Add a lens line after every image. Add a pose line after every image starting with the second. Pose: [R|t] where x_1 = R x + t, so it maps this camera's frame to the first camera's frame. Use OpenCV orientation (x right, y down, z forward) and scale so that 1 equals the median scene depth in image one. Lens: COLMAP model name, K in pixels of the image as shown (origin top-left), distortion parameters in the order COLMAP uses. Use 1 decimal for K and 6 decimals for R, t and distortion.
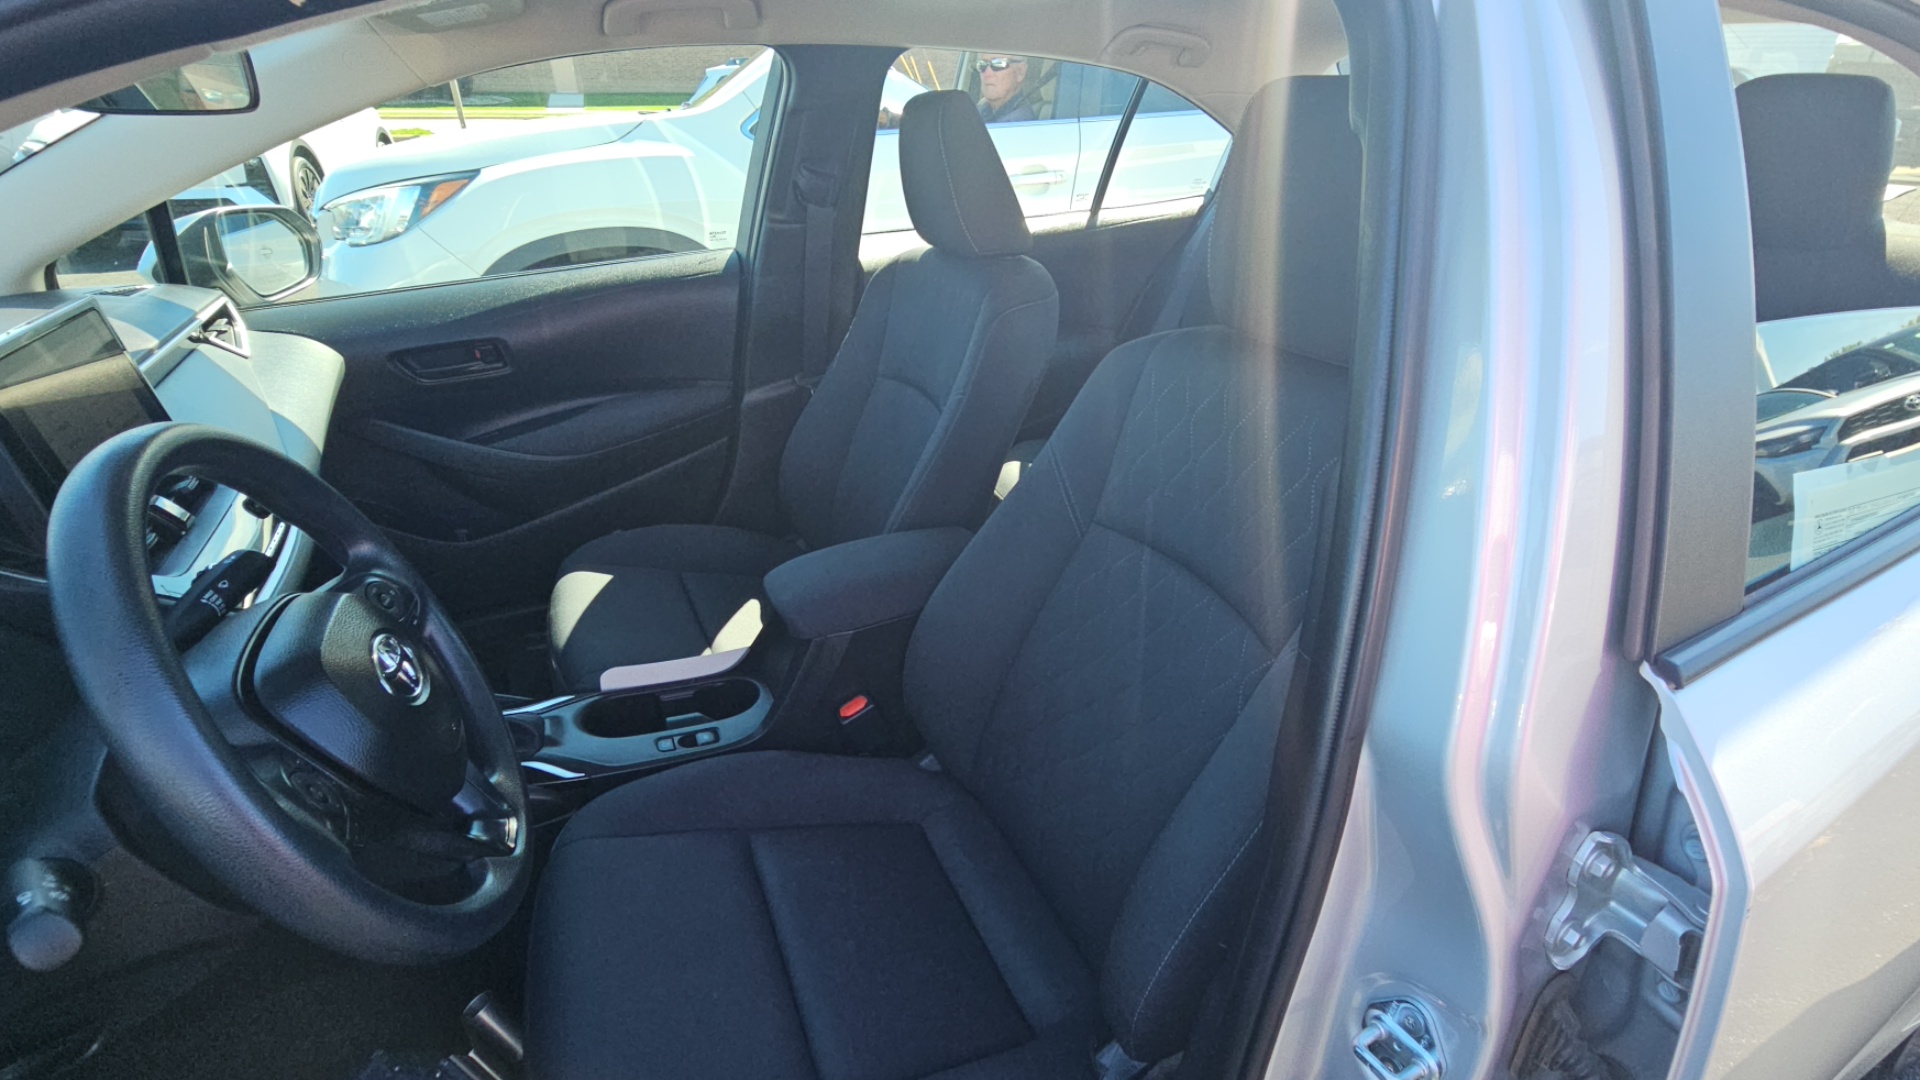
lens RADIAL K [[856.6, 0, 961.5], [0, 856.6, 548.2], [0, 0, 1]] dist [0.007578, -0.006829]
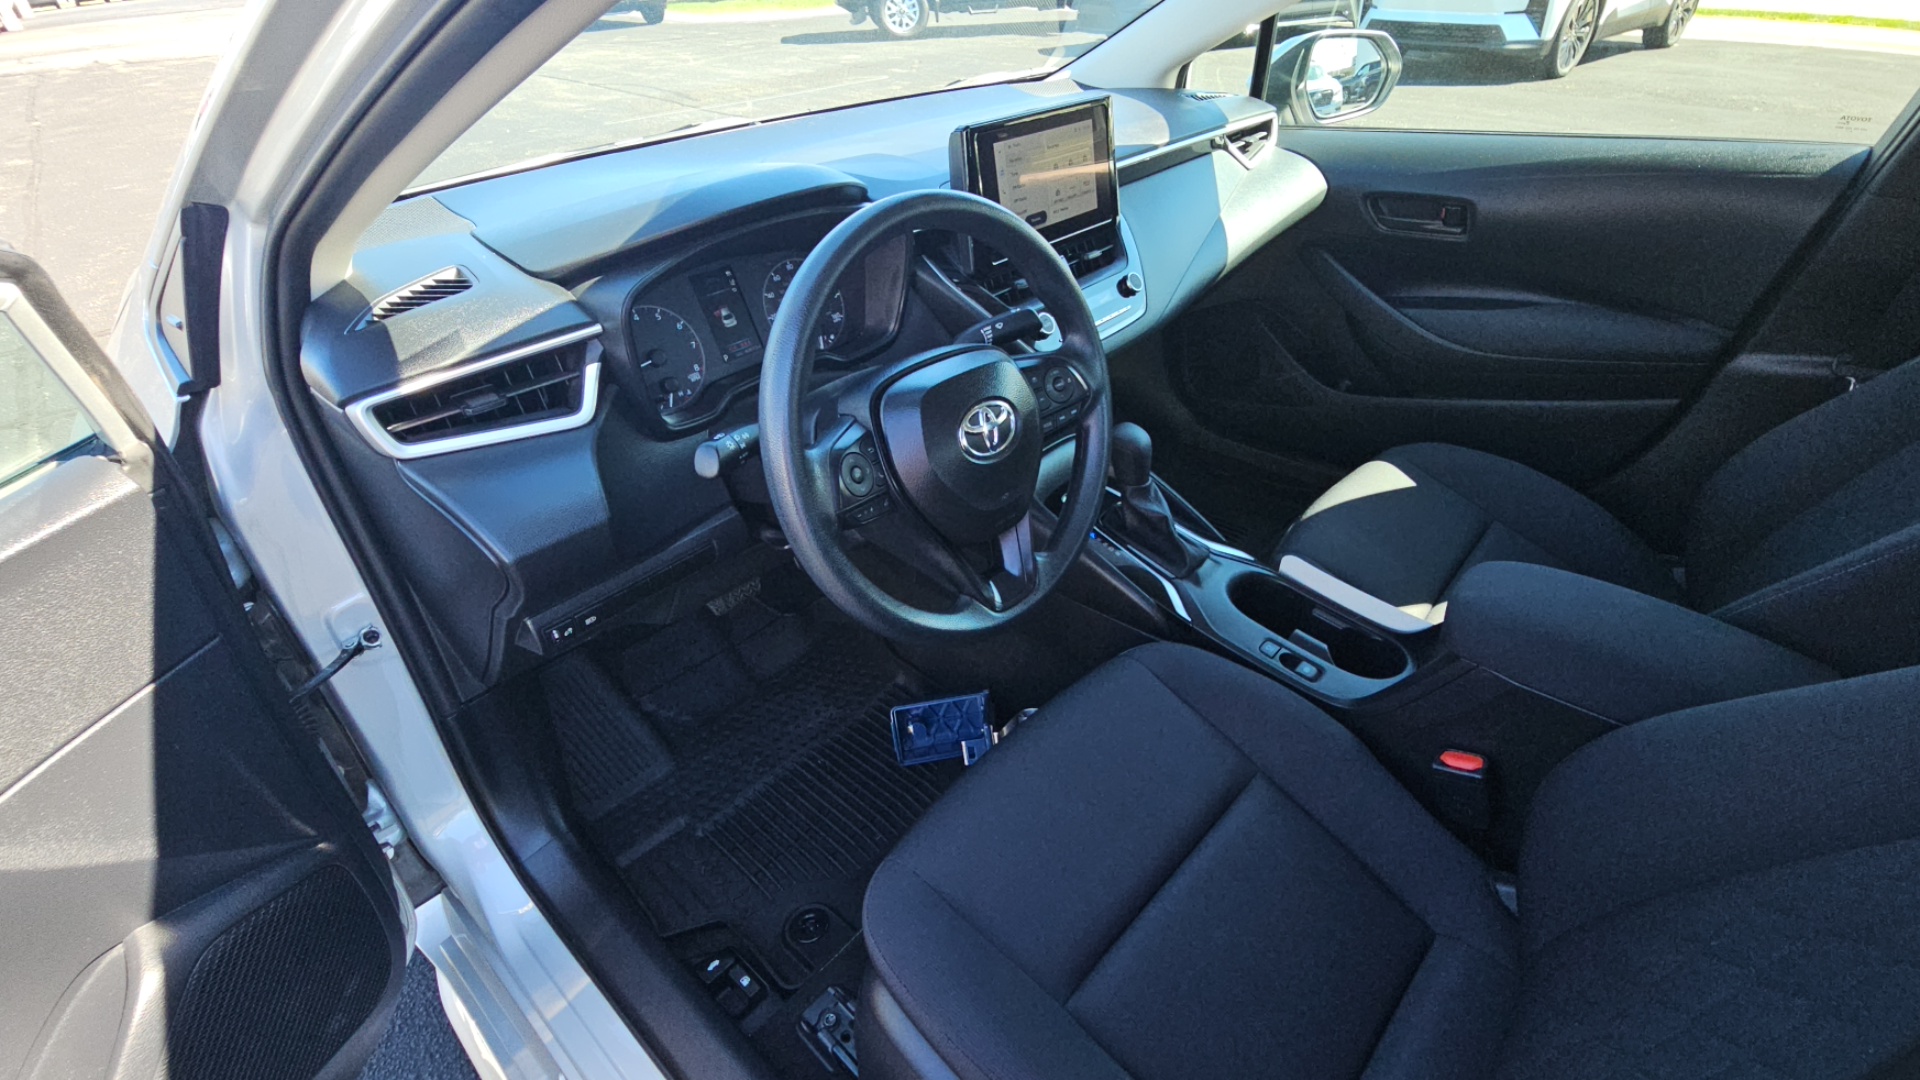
lens RADIAL K [[856.6, 0, 982.1], [0, 856.6, 543.8], [0, 0, 1]] dist [0.007578, -0.006829]
pose [[0.379105, 0.519534, -0.765744, 0.192507], [-0.399082, 0.838396, 0.371249, -0.090216], [0.834873, 0.164853, 0.525177, 0.187903]]
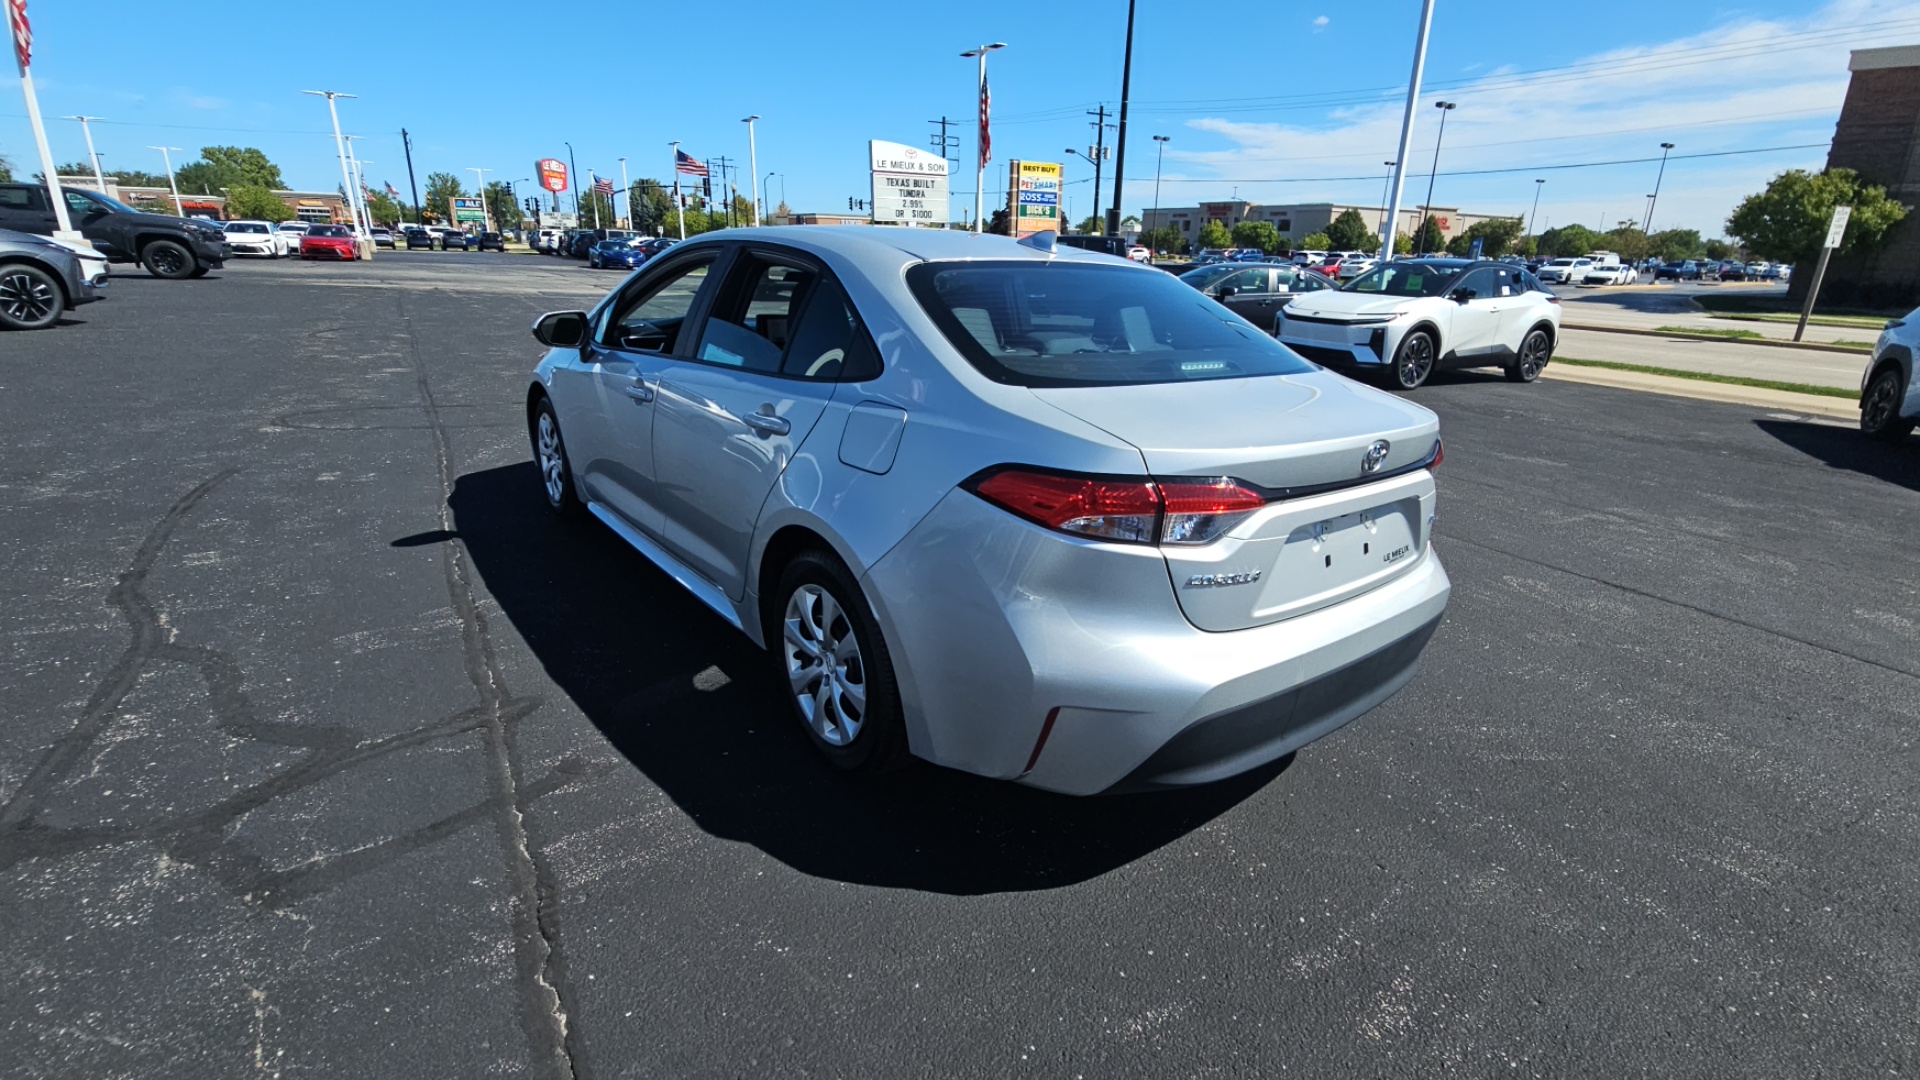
lens RADIAL K [[856.6, 0, 979.5], [0, 856.6, 540.0], [0, 0, 1]] dist [0.007578, -0.006829]
pose [[0.221800, 0.311270, -0.924076, 2.997054], [-0.491504, 0.854171, 0.169750, -0.358521], [0.842157, 0.416536, 0.342445, 0.443078]]
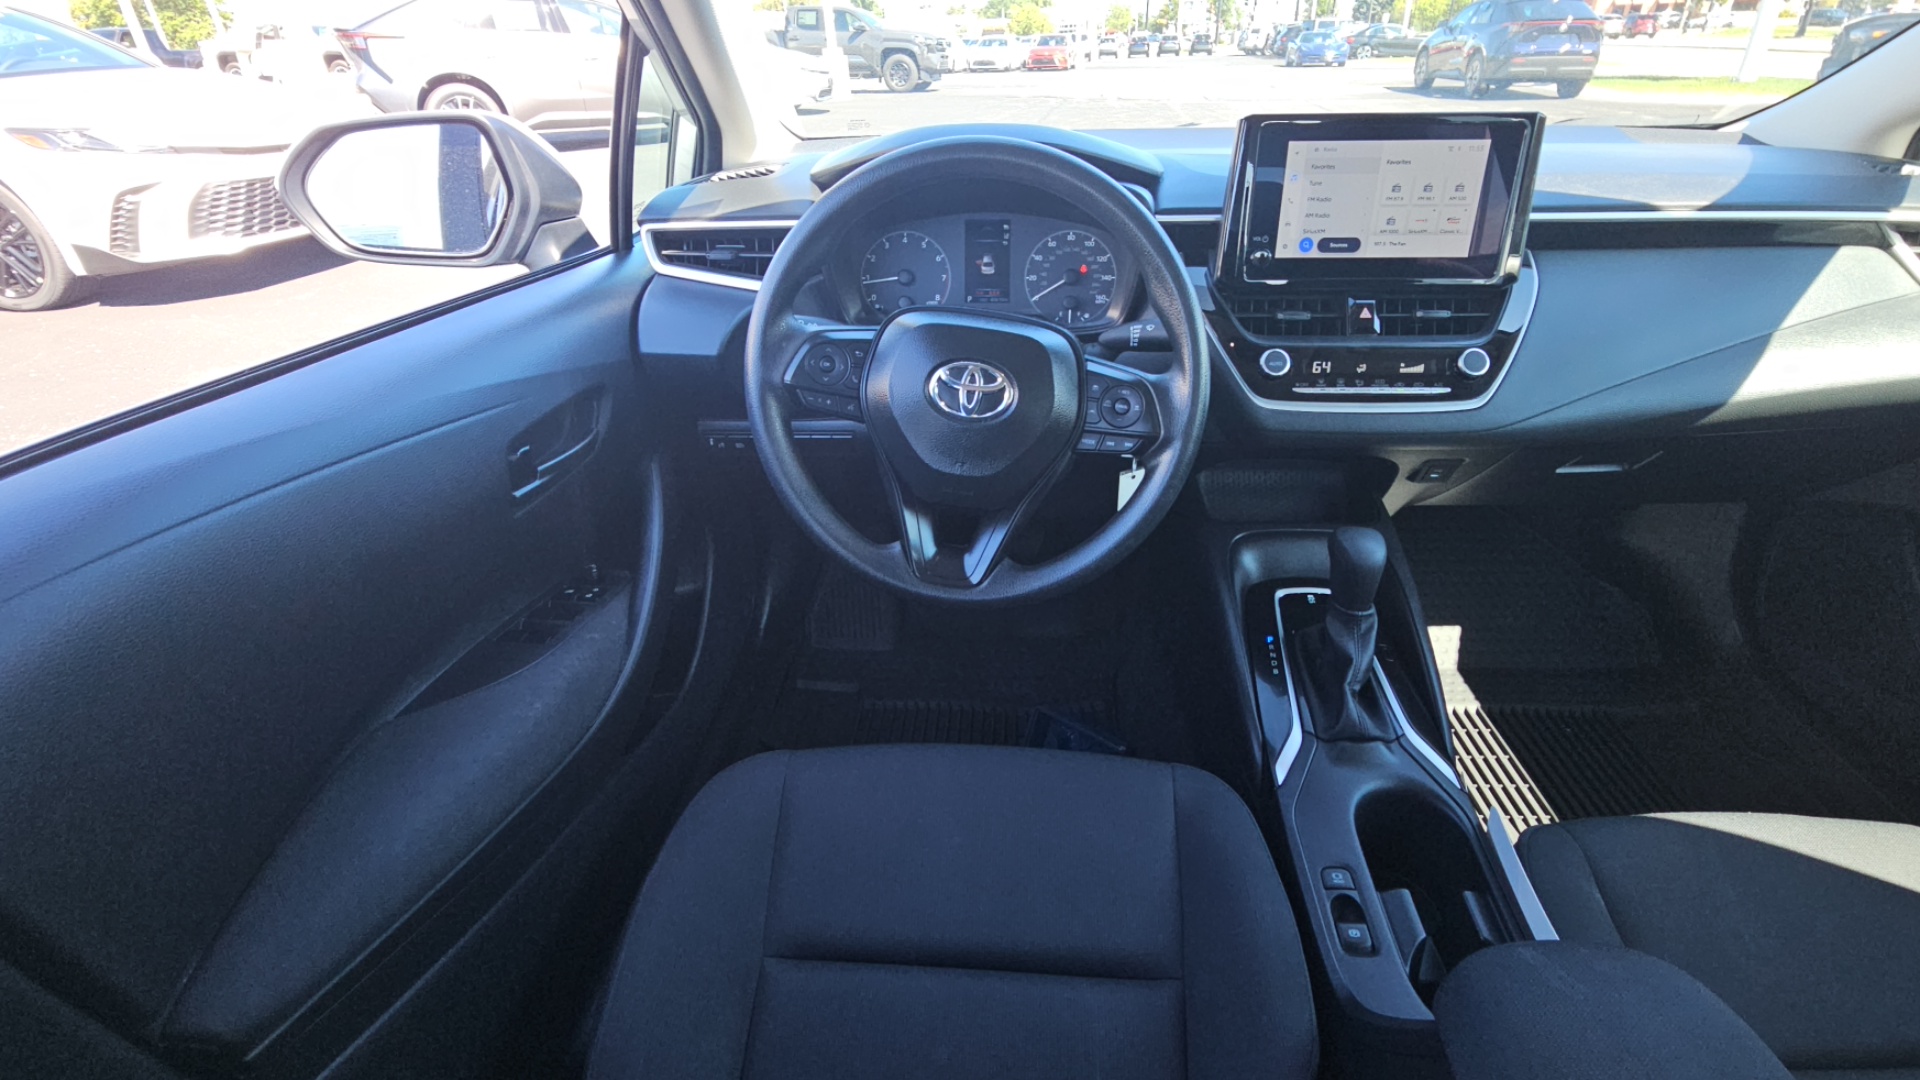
lens RADIAL K [[856.6, 0, 978.1], [0, 856.6, 547.2], [0, 0, 1]] dist [0.007578, -0.006829]
pose [[-0.481160, 0.447519, -0.753798, 0.165950], [-0.394023, 0.657720, 0.641989, -0.239526], [0.783091, 0.605913, -0.140136, 0.658020]]
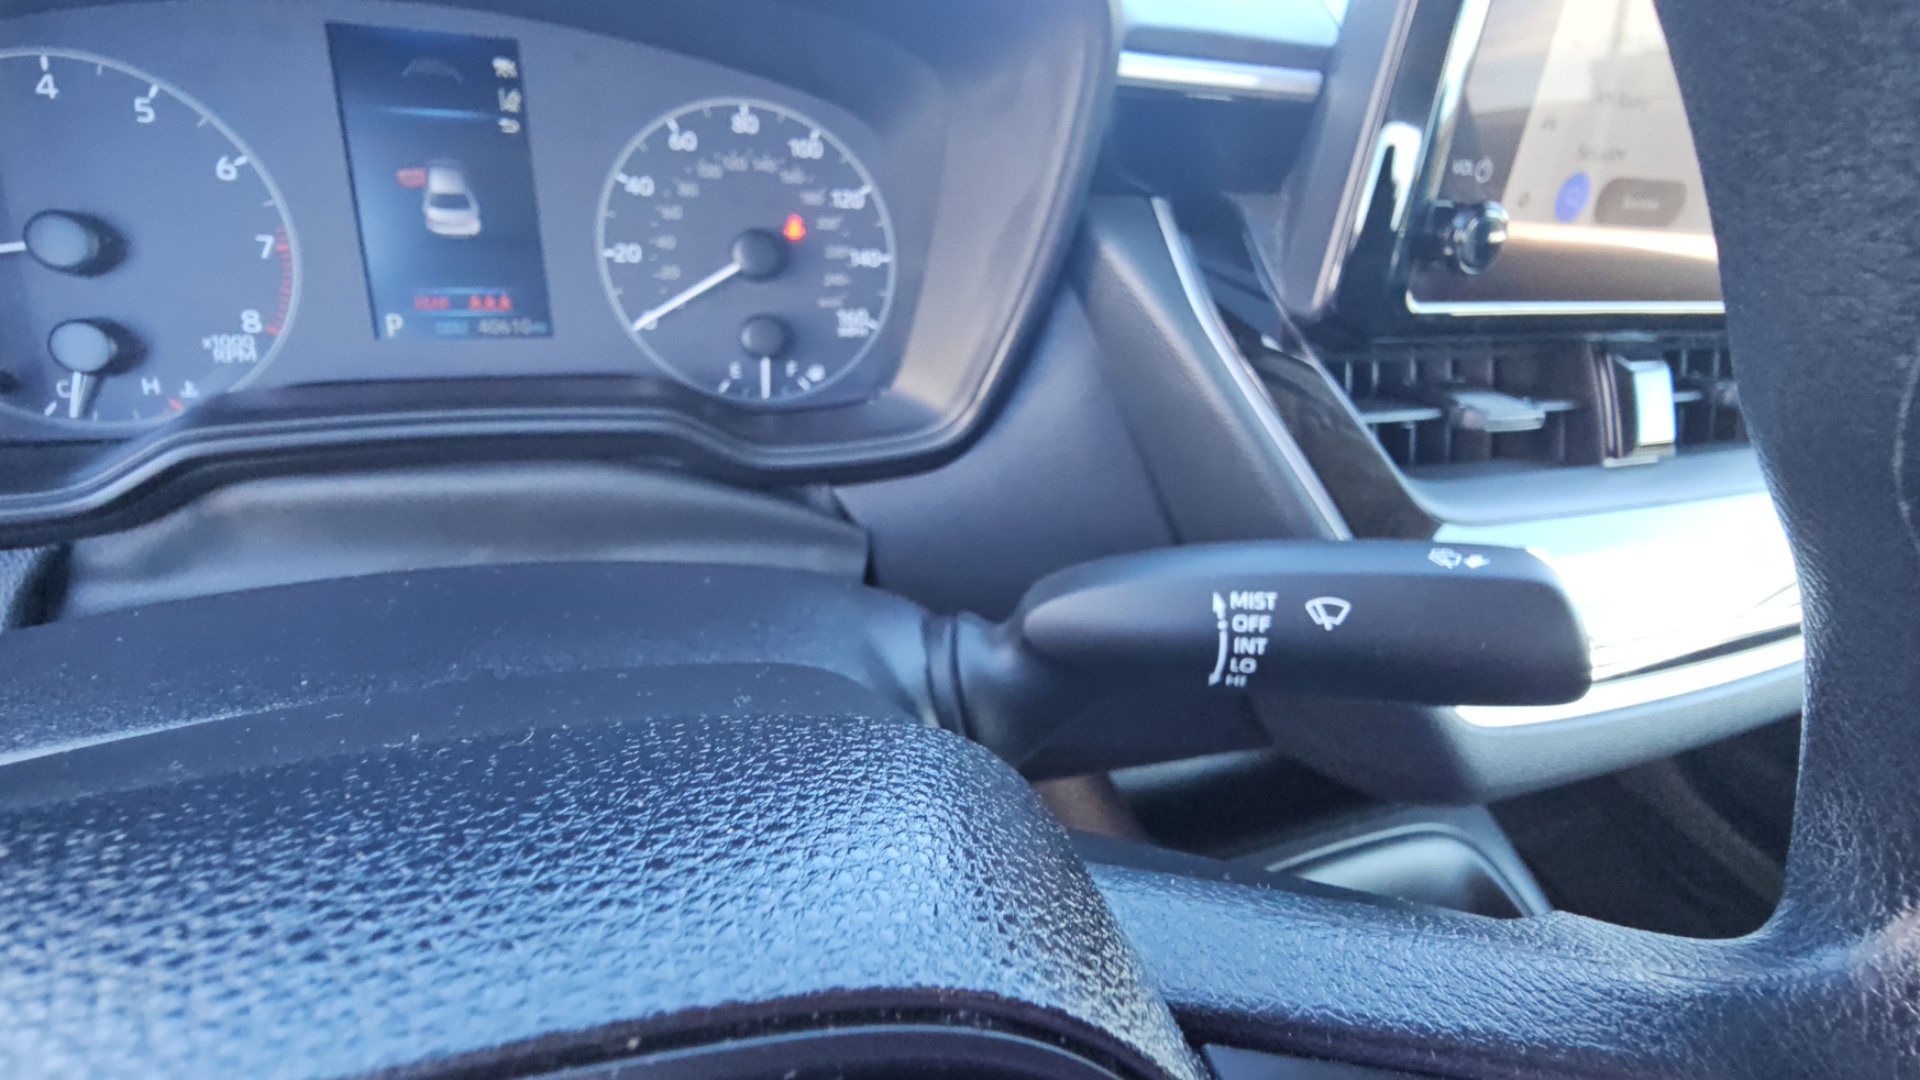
lens RADIAL K [[856.6, 0, 977.0], [0, 856.6, 553.9], [0, 0, 1]] dist [0.007578, -0.006829]
pose [[-0.093700, 0.550813, -0.829352, -0.372227], [-0.564372, 0.656862, 0.500016, -0.017238], [0.820186, 0.514915, 0.249316, 0.485916]]
